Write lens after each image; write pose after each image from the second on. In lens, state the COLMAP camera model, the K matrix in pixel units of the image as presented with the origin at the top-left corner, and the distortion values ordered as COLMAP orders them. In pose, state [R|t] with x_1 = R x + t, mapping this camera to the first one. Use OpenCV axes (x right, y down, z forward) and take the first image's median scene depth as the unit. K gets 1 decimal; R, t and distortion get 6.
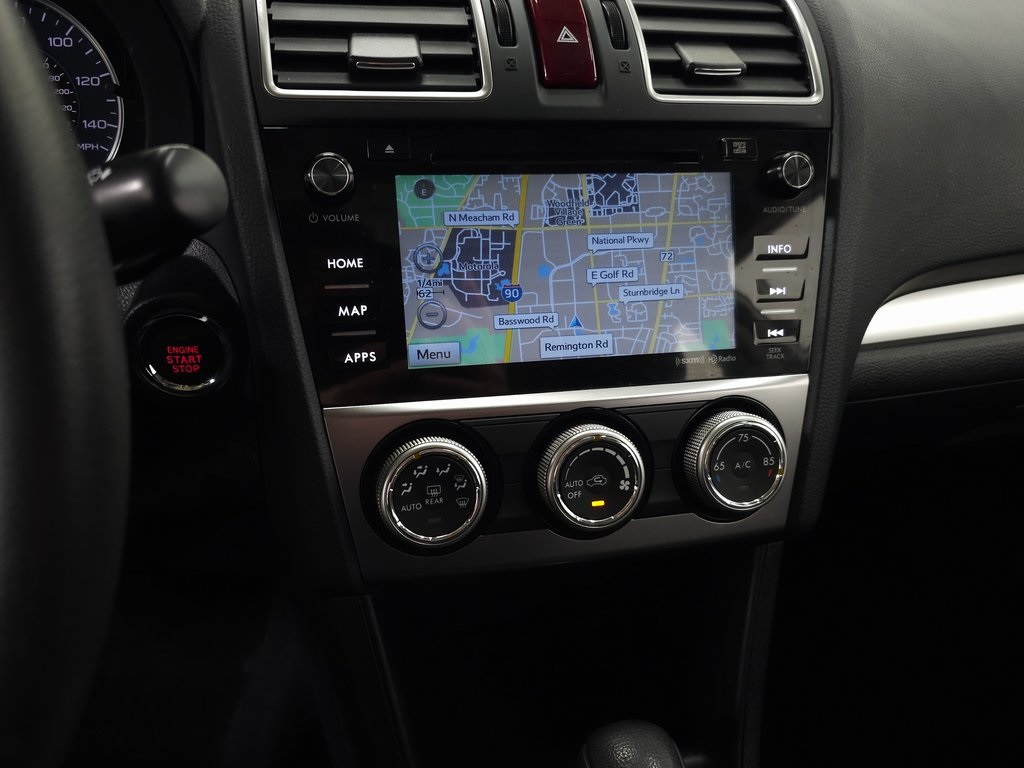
lens RADIAL K [[823.5, 0, 520.4], [0, 823.5, 385.9], [0, 0, 1]] dist [0.052265, -0.077307]
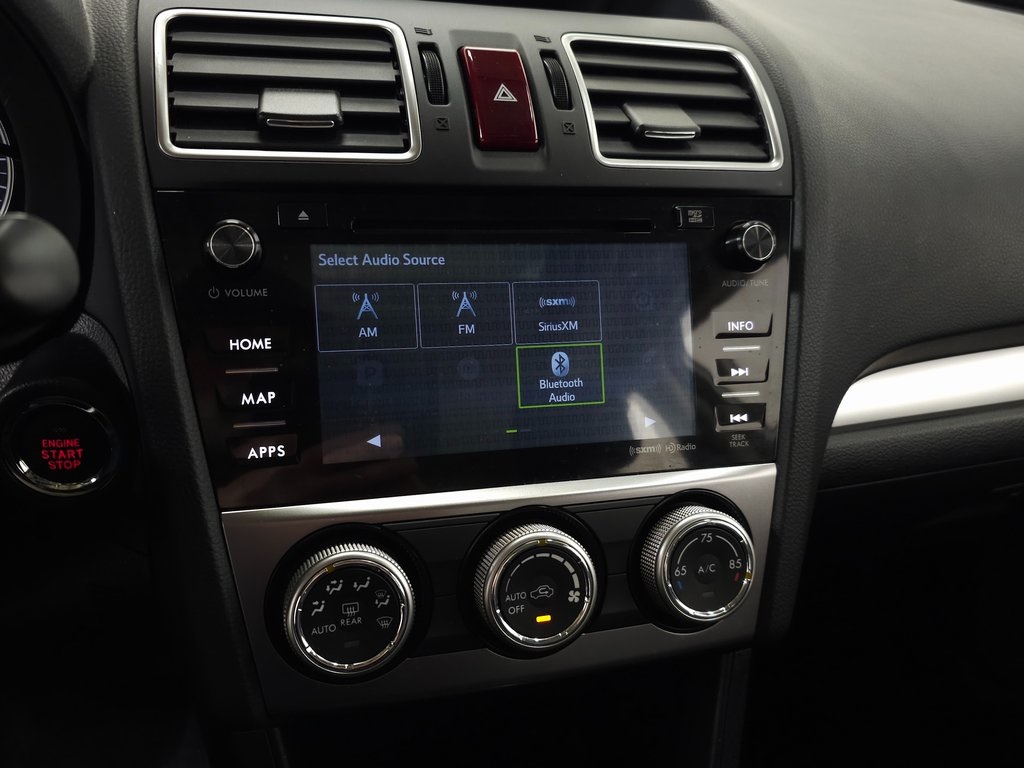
lens RADIAL K [[823.5, 0, 507.0], [0, 823.5, 387.1], [0, 0, 1]] dist [0.052265, -0.077307]
pose [[0.999175, -0.002111, 0.040562, 0.021078], [0.004873, 0.997664, -0.068137, -0.040570], [-0.040323, 0.068278, 0.996851, 0.118209]]
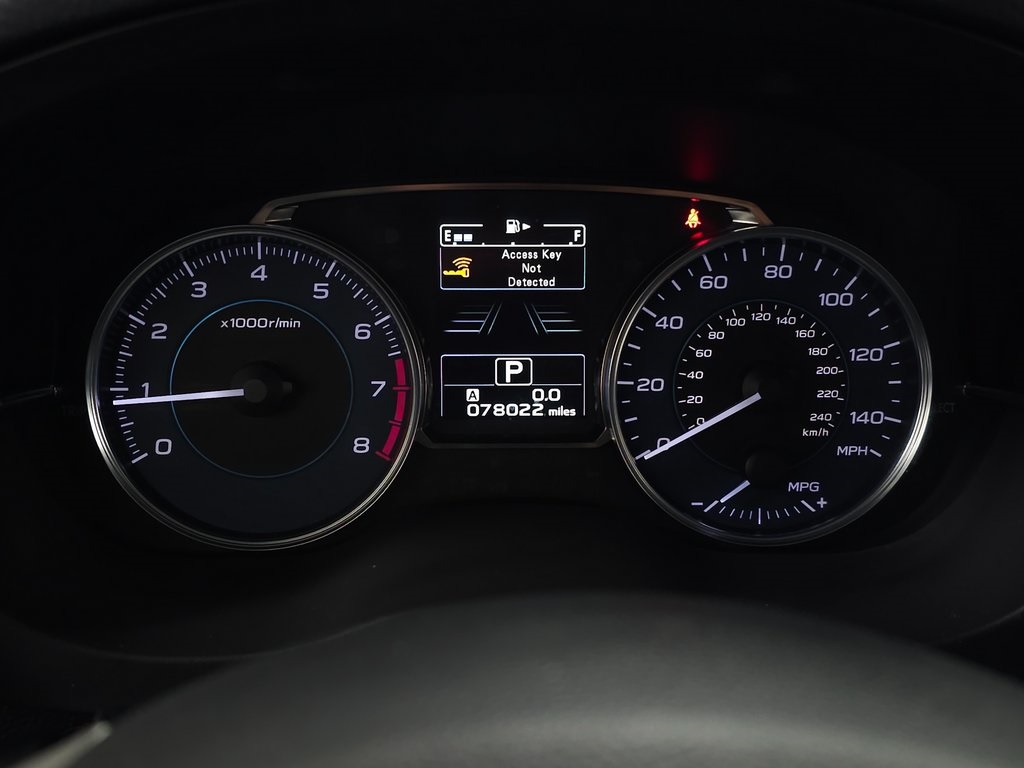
lens RADIAL K [[823.5, 0, 519.4], [0, 823.5, 343.2], [0, 0, 1]] dist [0.052265, -0.077307]
pose [[0.976040, 0.015102, -0.217069, -0.758079], [-0.058375, 0.979193, -0.194354, -0.273628], [0.209617, 0.202369, 0.956613, 0.371503]]
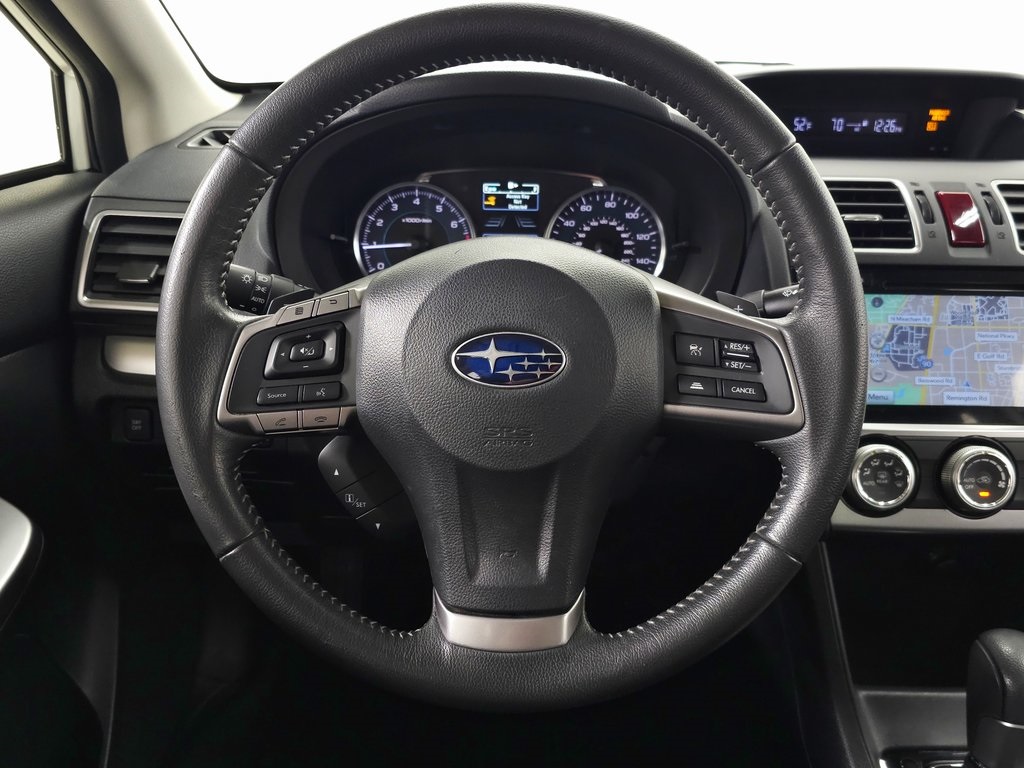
lens RADIAL K [[823.5, 0, 514.3], [0, 823.5, 380.8], [0, 0, 1]] dist [0.052265, -0.077307]
pose [[0.972737, 0.049237, -0.226623, -0.441742], [-0.079818, 0.988580, -0.127822, 0.203396], [0.217741, 0.142426, 0.965559, -0.804533]]
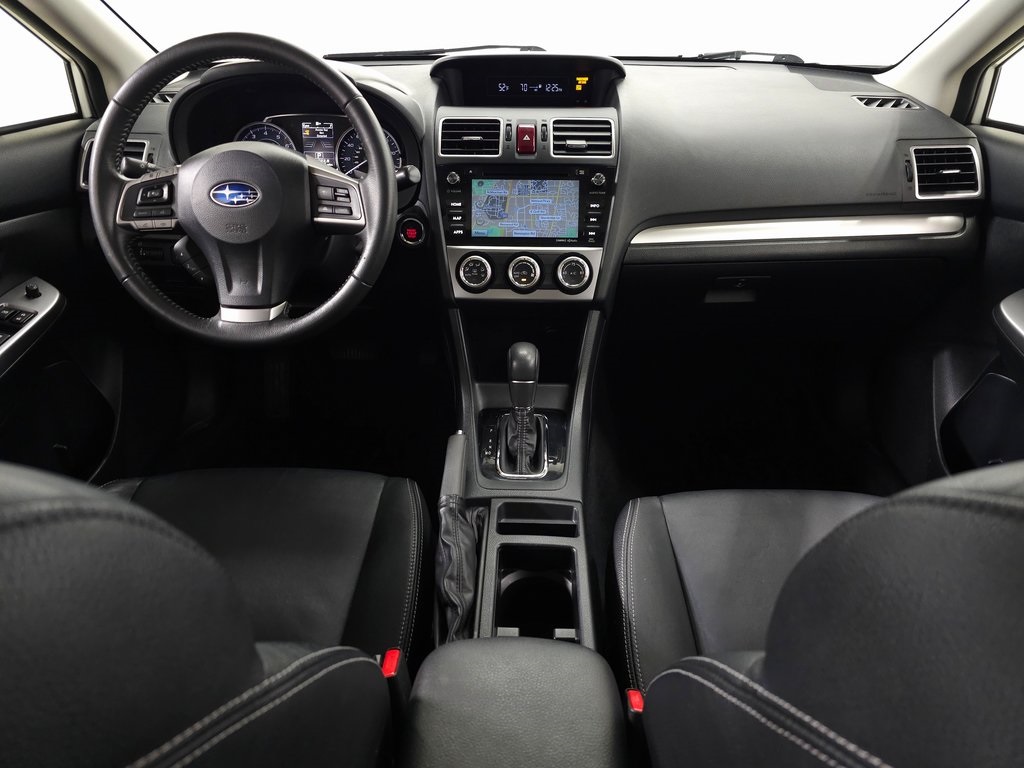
lens RADIAL K [[682.0, 0, 519.9], [0, 682.0, 396.2], [0, 0, 1]] dist [0.047581, -0.043043]
pose [[0.964565, 0.079332, -0.251635, 0.793089], [-0.082962, 0.996545, -0.003833, 0.611330], [0.250462, 0.024573, 0.967815, -1.613954]]
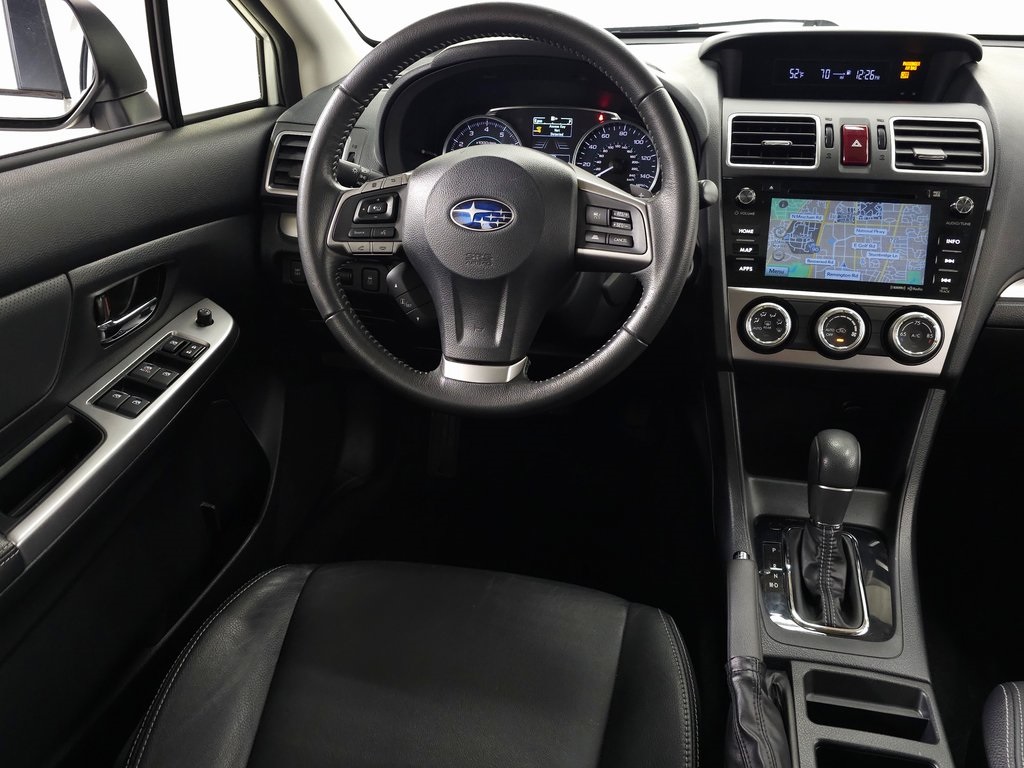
lens RADIAL K [[823.5, 0, 520.8], [0, 823.5, 387.4], [0, 0, 1]] dist [0.052265, -0.077307]
pose [[0.901249, 0.136165, -0.411350, 0.258650], [-0.165440, 0.985554, -0.036233, 0.500215], [0.400474, 0.100709, 0.910757, -1.451689]]
